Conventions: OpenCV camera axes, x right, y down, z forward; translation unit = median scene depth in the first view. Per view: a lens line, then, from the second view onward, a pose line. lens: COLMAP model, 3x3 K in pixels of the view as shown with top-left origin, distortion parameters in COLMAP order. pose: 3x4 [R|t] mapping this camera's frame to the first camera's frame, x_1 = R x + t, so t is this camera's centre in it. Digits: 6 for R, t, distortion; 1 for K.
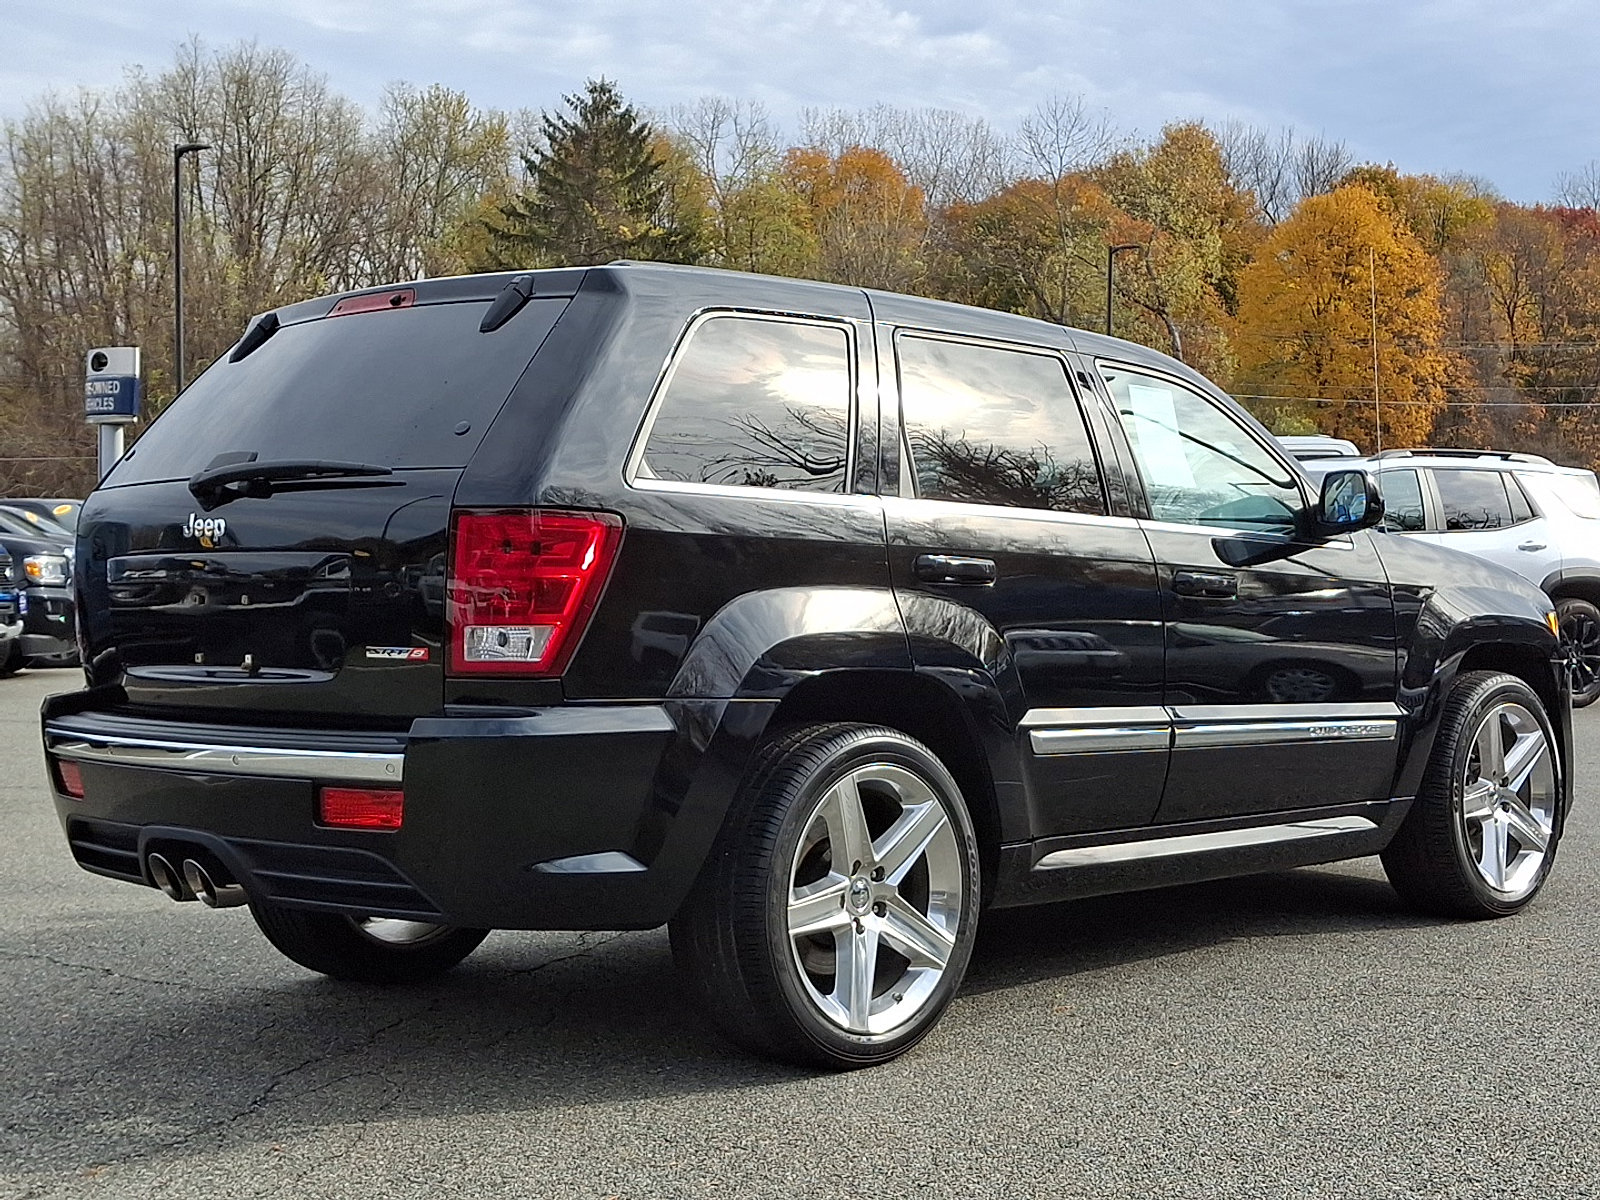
lens RADIAL K [[2363.1, 0, 831.0], [0, 2363.1, 602.1], [0, 0, 1]] dist [0.260298, -0.924248]
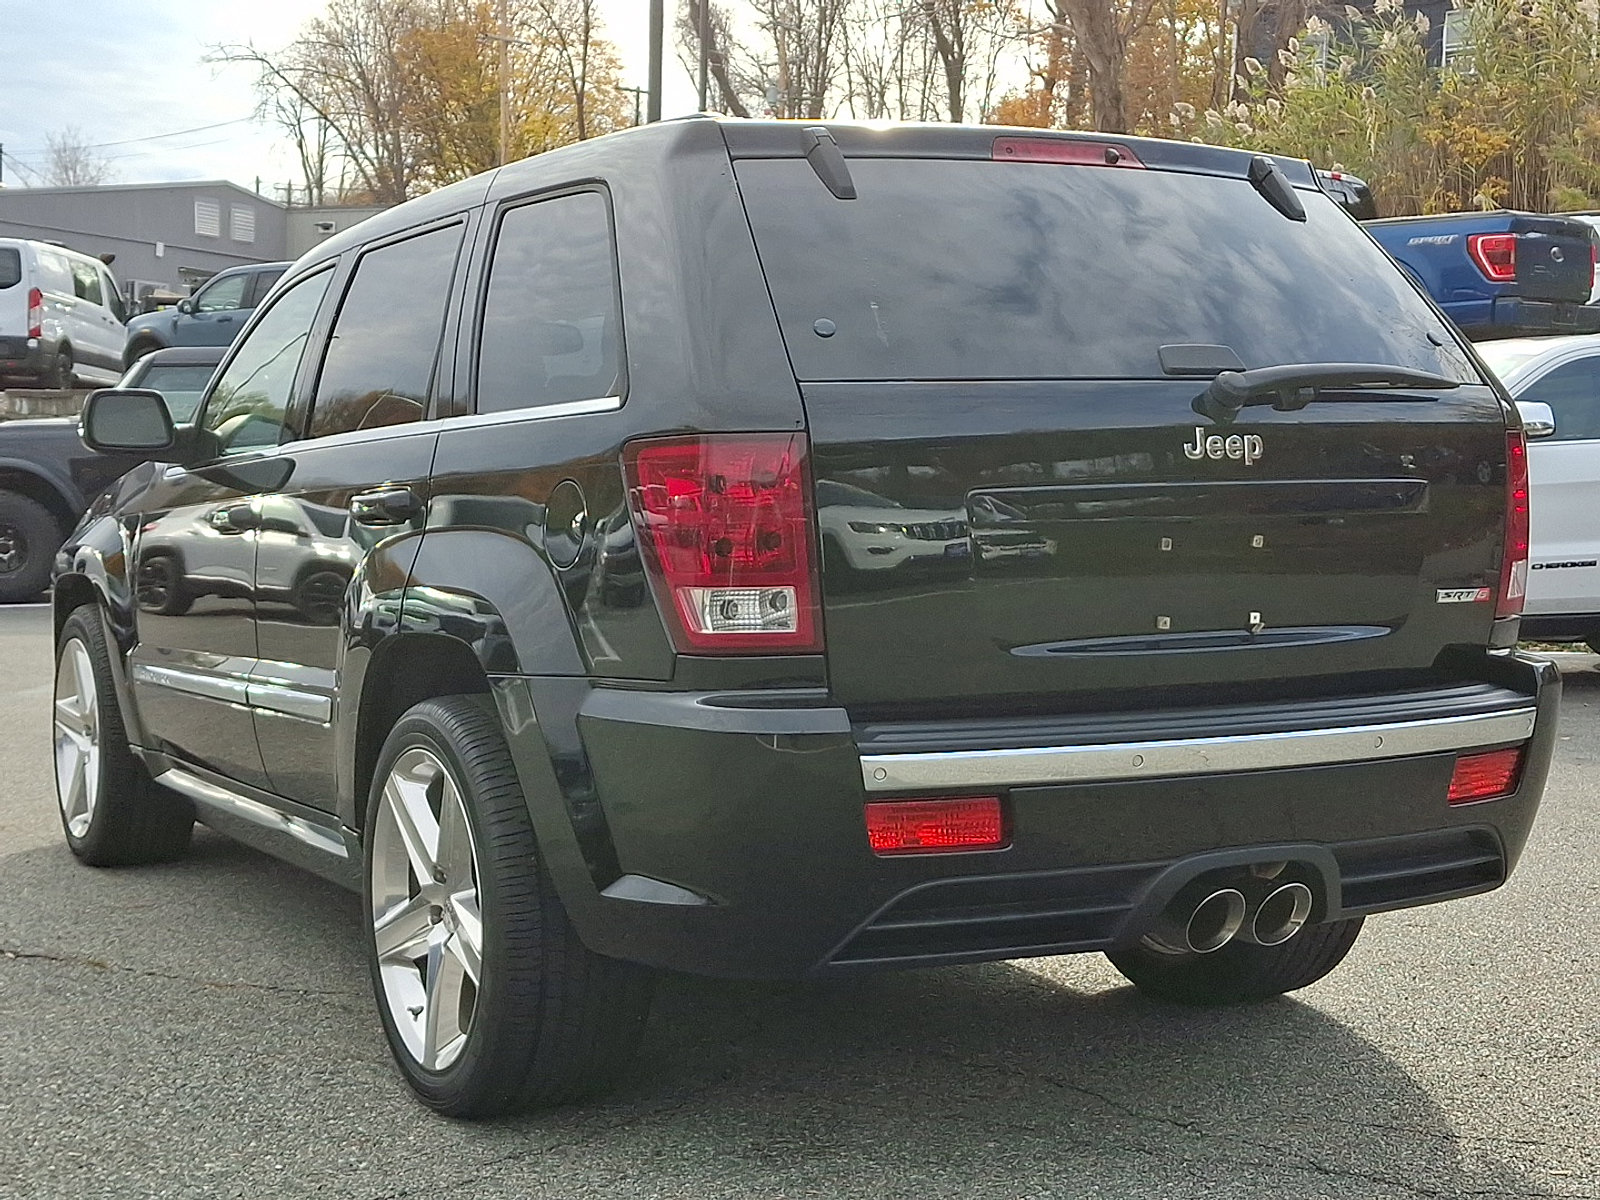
lens RADIAL K [[2333.4, 0, 834.9], [0, 2333.4, 604.8], [0, 0, 1]] dist [0.267931, -0.865997]
pose [[0.301453, -0.052756, 0.952021, -0.916214], [0.015962, 0.998607, 0.050284, -0.019081], [-0.953348, 0.000038, 0.301875, 0.818649]]
